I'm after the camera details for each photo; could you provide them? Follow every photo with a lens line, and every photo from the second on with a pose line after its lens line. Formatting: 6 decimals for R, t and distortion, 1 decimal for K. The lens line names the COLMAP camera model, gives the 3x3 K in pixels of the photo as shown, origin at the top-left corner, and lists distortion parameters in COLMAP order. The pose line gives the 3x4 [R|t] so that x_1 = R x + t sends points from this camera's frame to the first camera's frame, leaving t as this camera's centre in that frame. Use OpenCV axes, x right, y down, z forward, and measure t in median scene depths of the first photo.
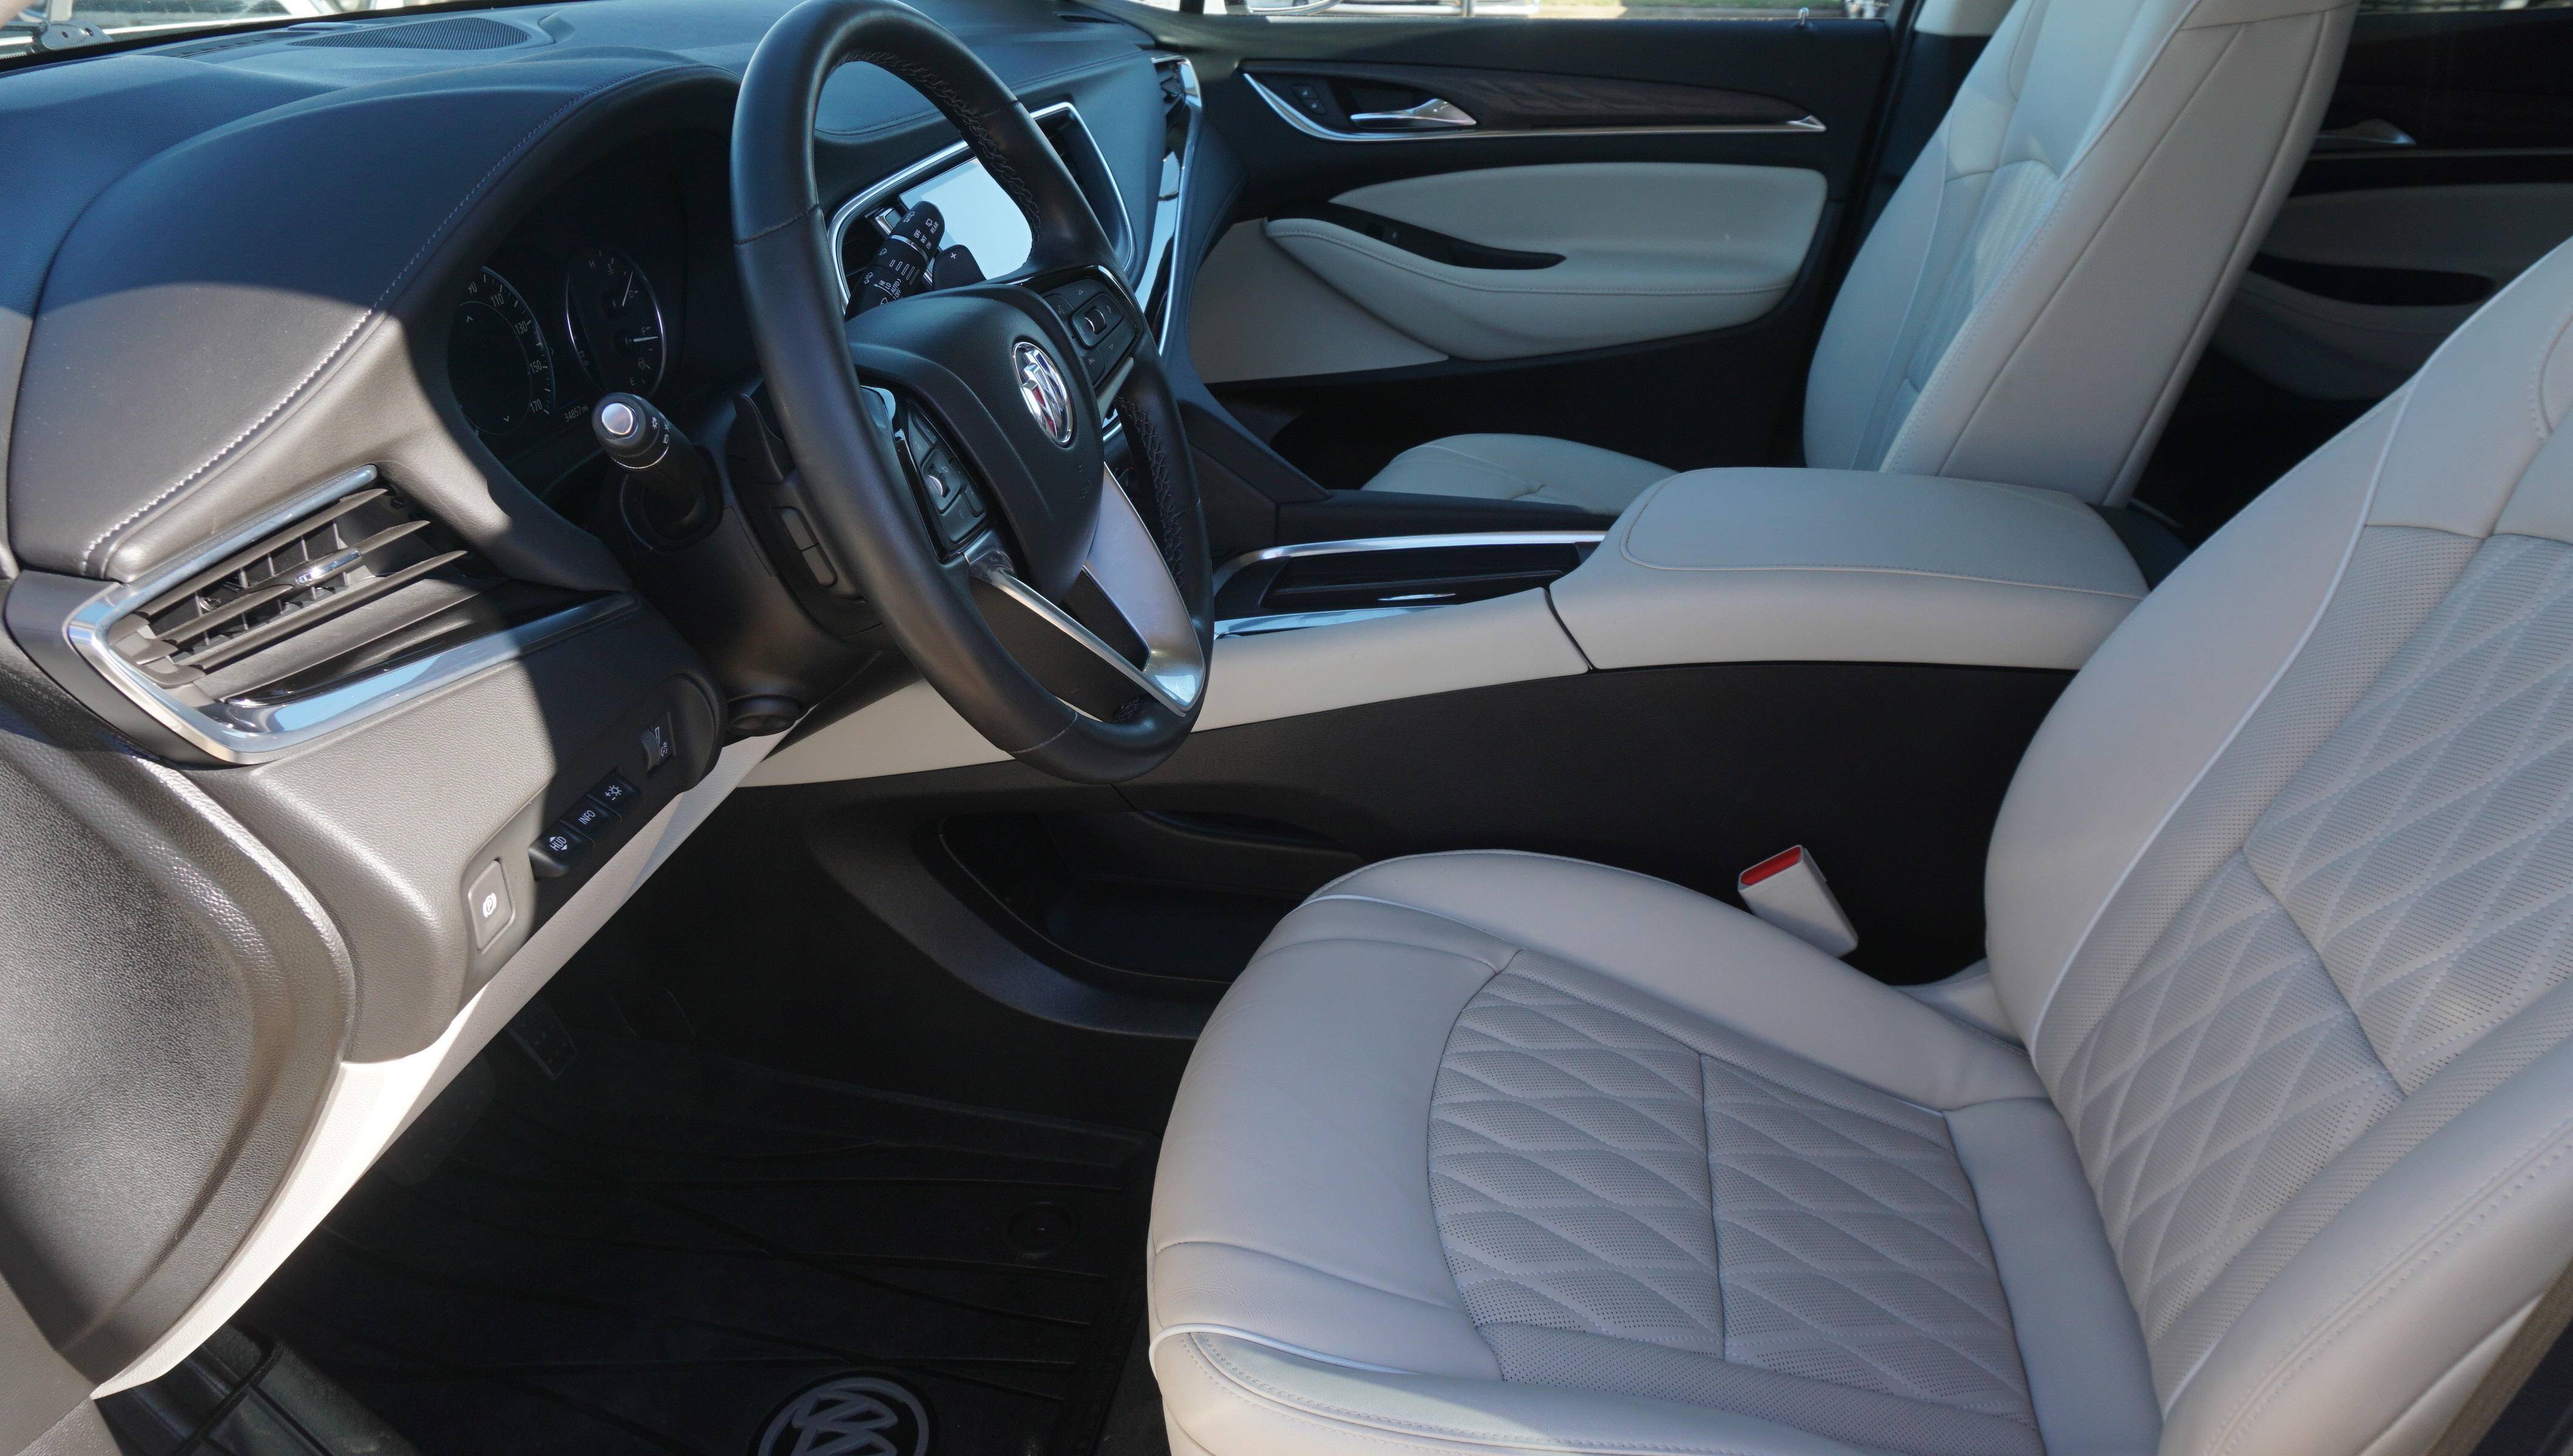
lens RADIAL K [[1731.5, 0, 1304.4], [0, 1731.5, 735.2], [0, 0, 1]] dist [-0.055765, 0.046210]
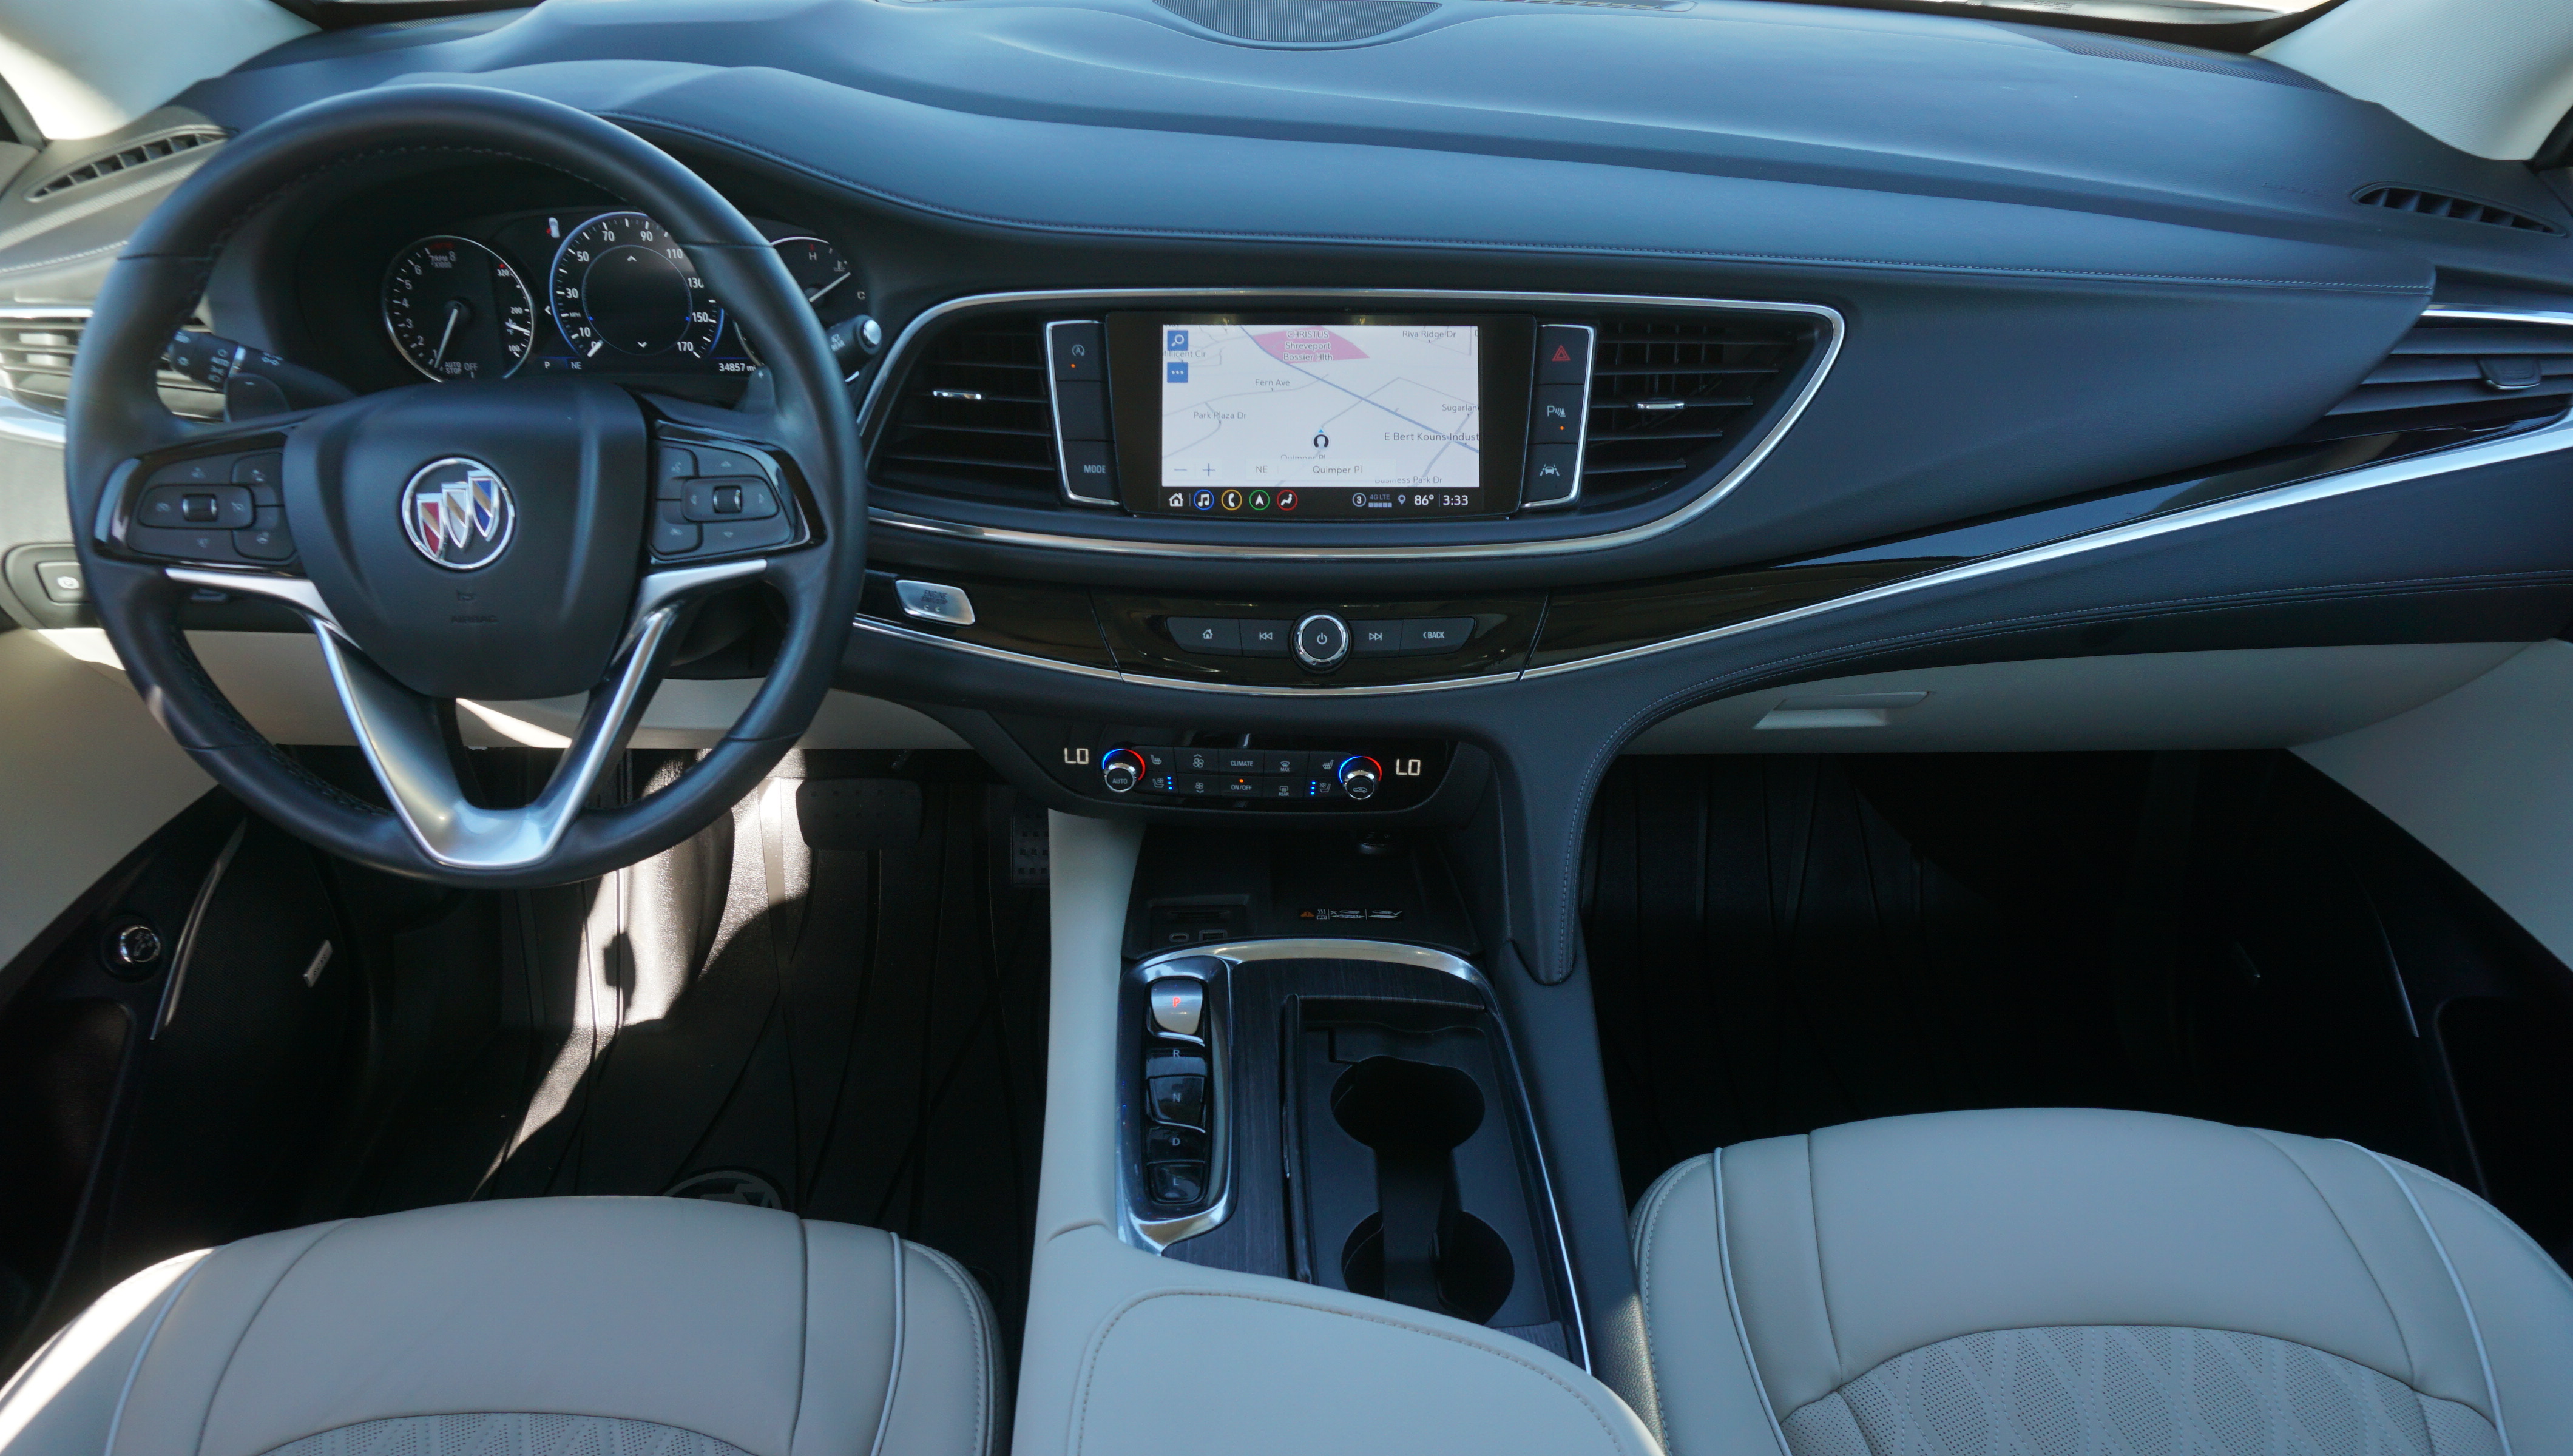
lens RADIAL K [[1737.6, 0, 1302.0], [0, 1737.6, 734.4], [0, 0, 1]] dist [-0.046742, 0.037733]
pose [[0.170530, 0.542887, -0.822309, 0.584490], [-0.468643, 0.778788, 0.416968, -0.530305], [0.866771, 0.314264, 0.387228, 0.774249]]
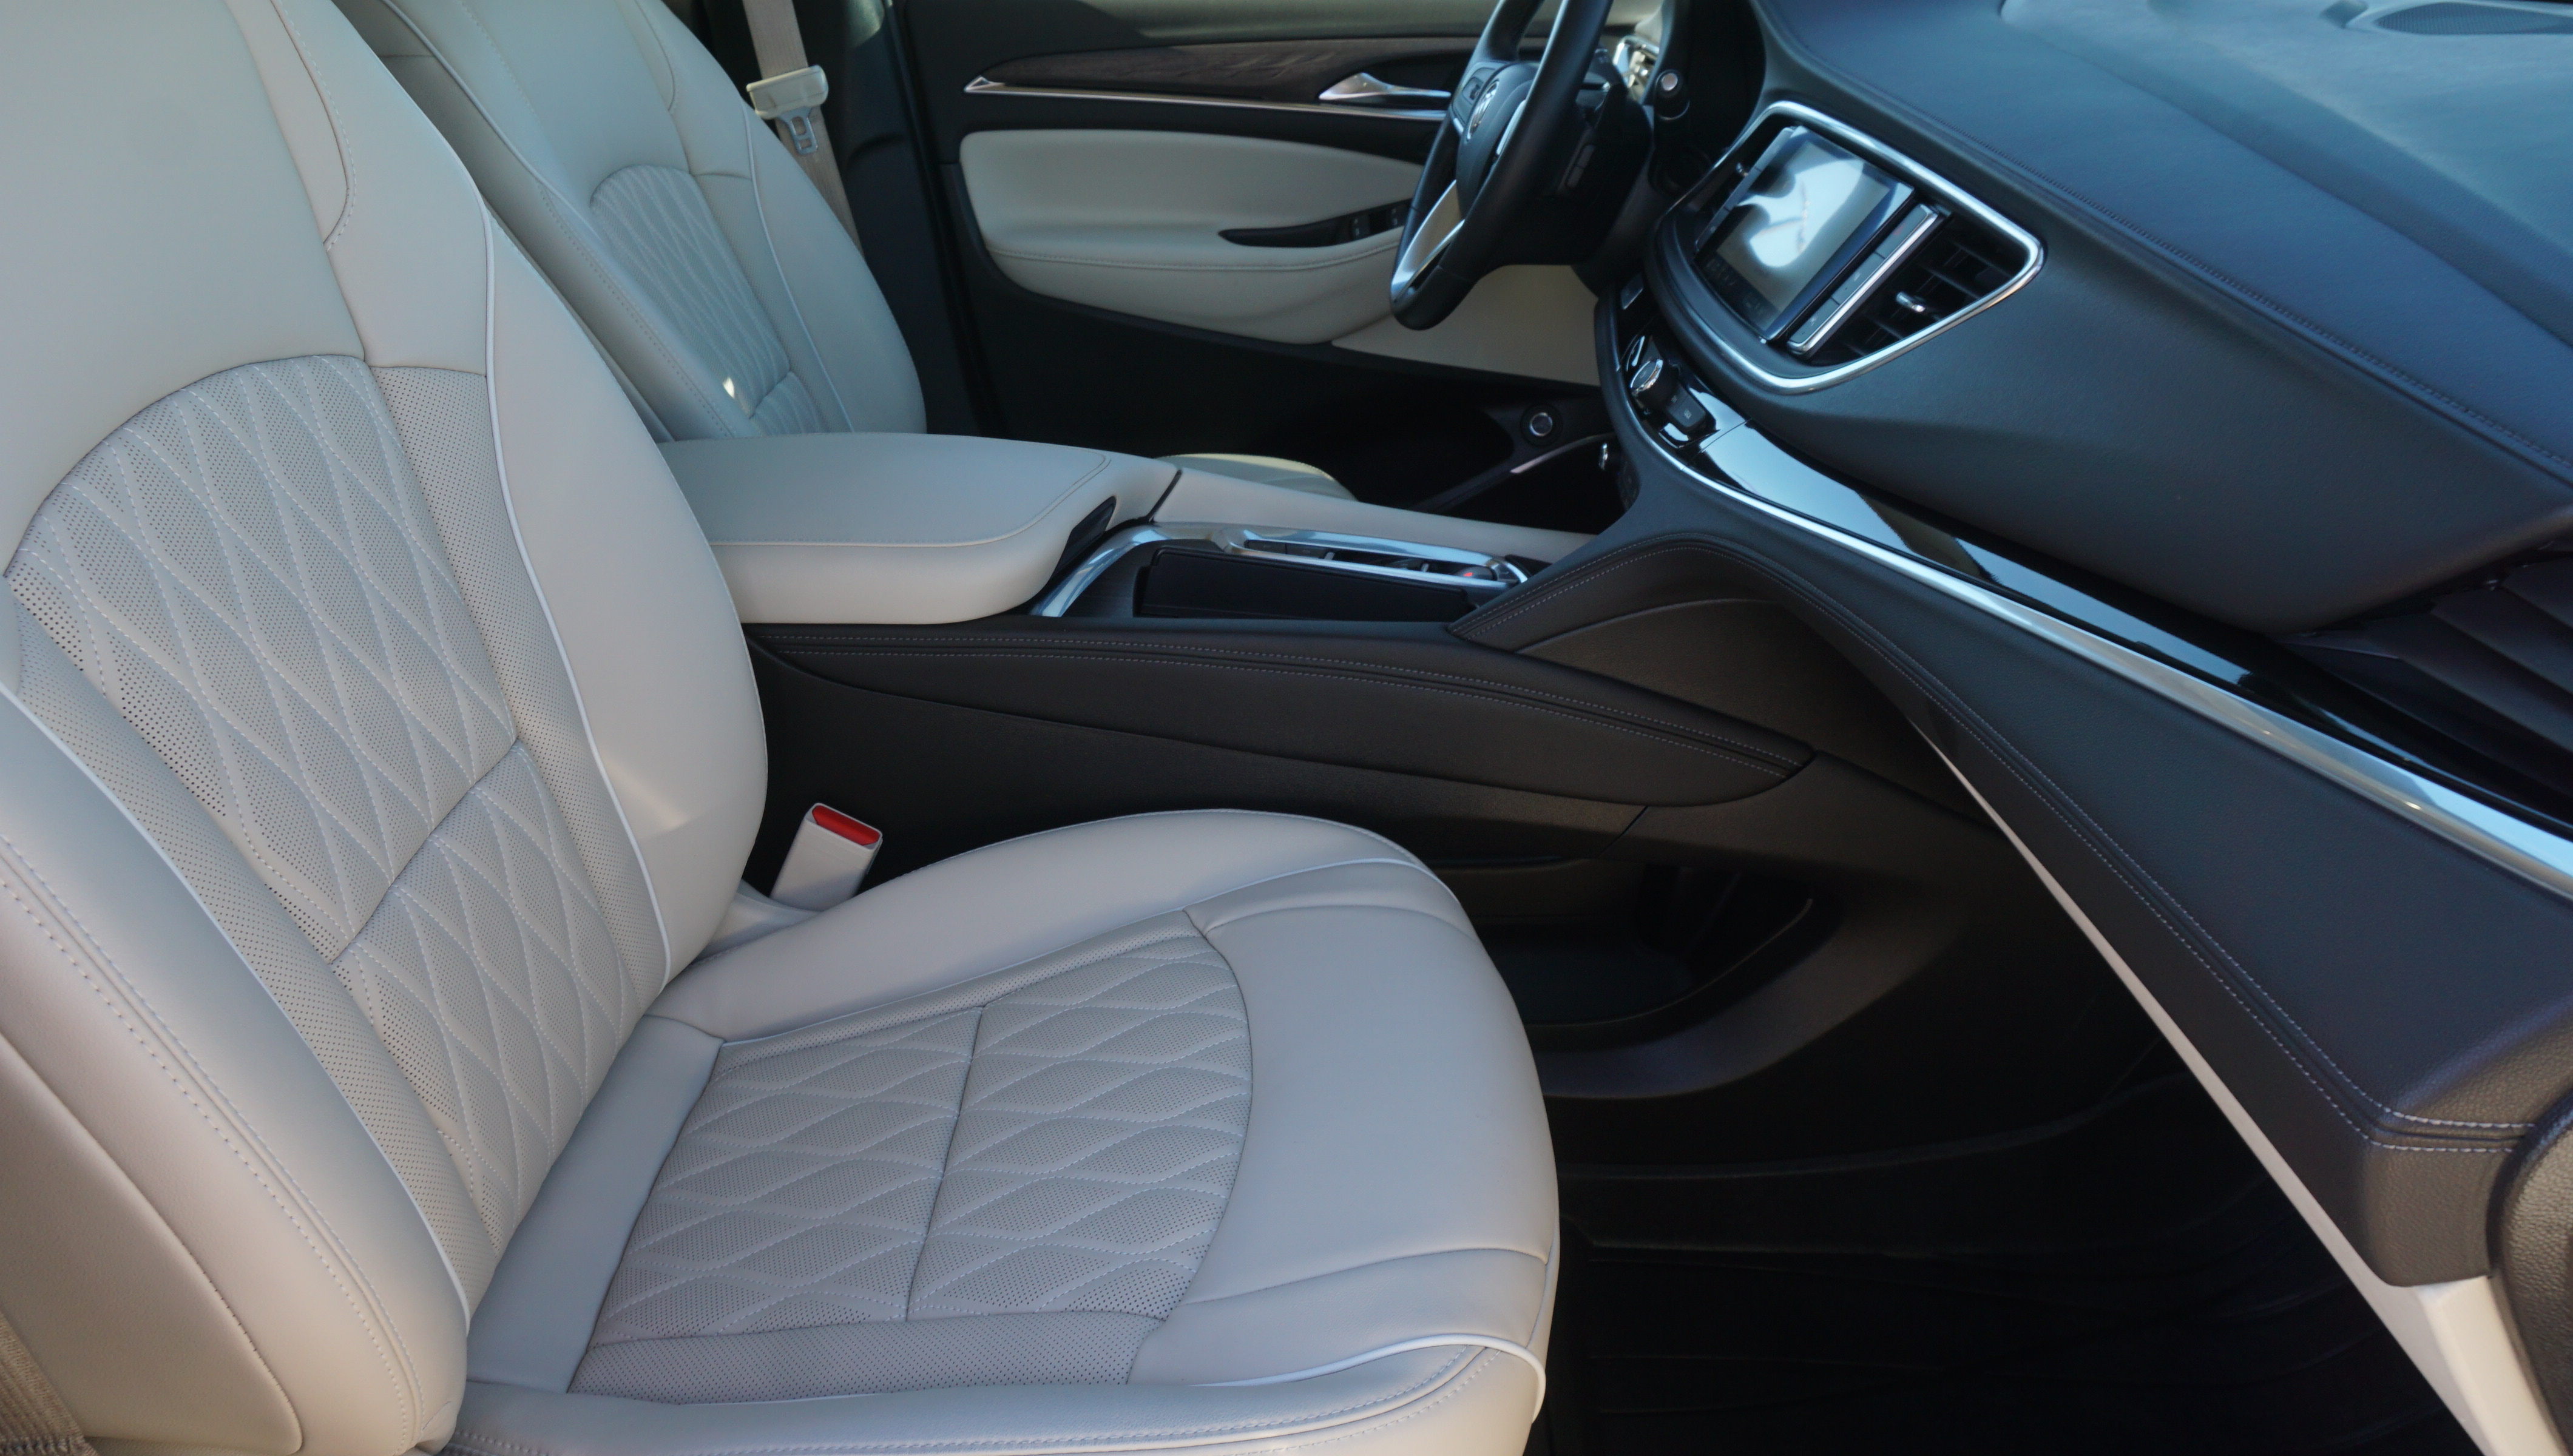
lens RADIAL K [[1737.6, 0, 1302.0], [0, 1737.6, 734.4], [0, 0, 1]] dist [-0.046742, 0.037733]
pose [[-0.988427, 0.042441, -0.145643, 0.234136], [-0.094079, 0.581653, 0.807979, -0.882025], [0.119005, 0.812329, -0.570928, 1.784593]]
